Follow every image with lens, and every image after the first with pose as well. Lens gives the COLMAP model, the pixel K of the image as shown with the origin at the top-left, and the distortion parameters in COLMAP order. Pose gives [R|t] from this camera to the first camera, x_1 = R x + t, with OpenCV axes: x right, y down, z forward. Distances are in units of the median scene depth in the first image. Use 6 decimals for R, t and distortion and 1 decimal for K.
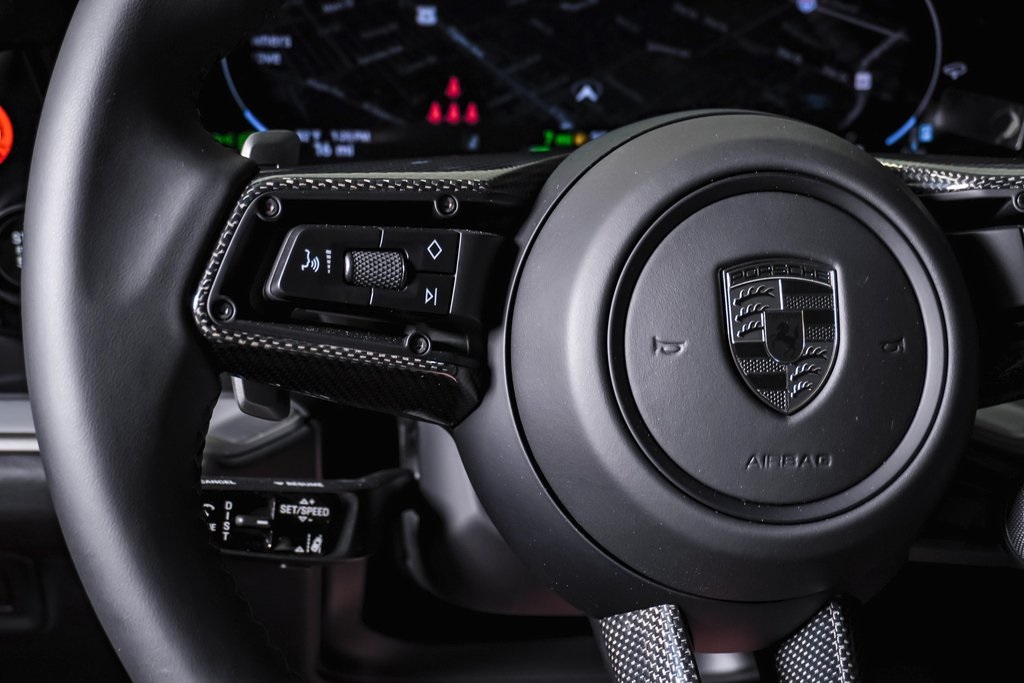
lens RADIAL K [[1371.7, 0, 517.0], [0, 1371.7, 339.3], [0, 0, 1]] dist [-0.020158, 0.000000]
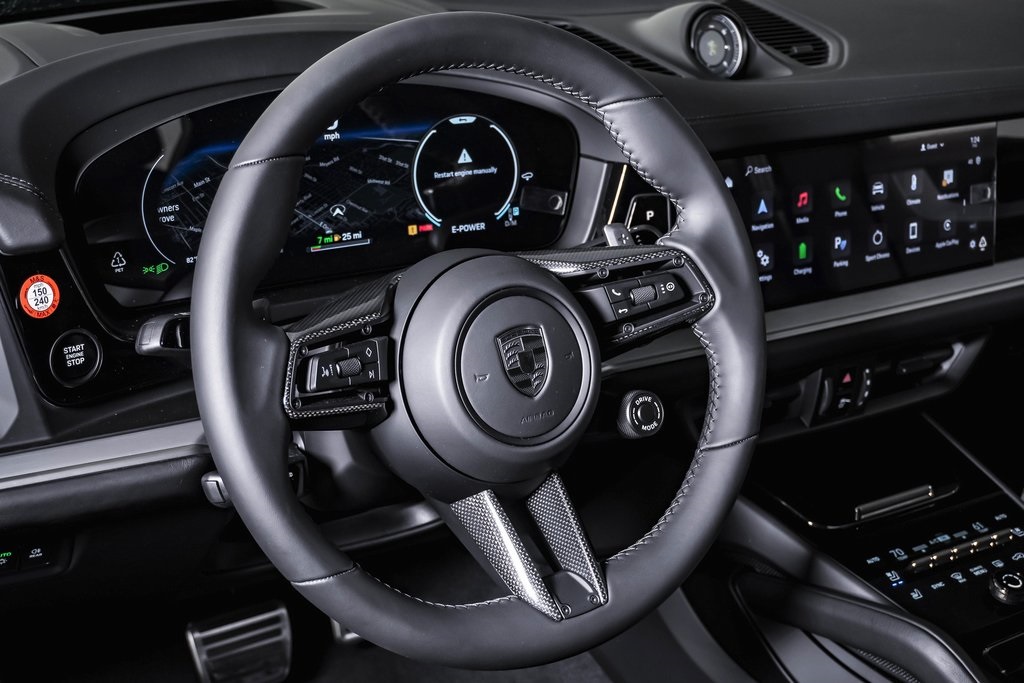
lens RADIAL K [[1371.7, 0, 562.7], [0, 1371.7, 370.8], [0, 0, 1]] dist [-0.020158, 0.000000]
pose [[0.890311, -0.184506, 0.416299, -0.682656], [0.129108, 0.978997, 0.157782, -0.332462], [-0.436667, -0.086728, 0.895433, -1.022513]]
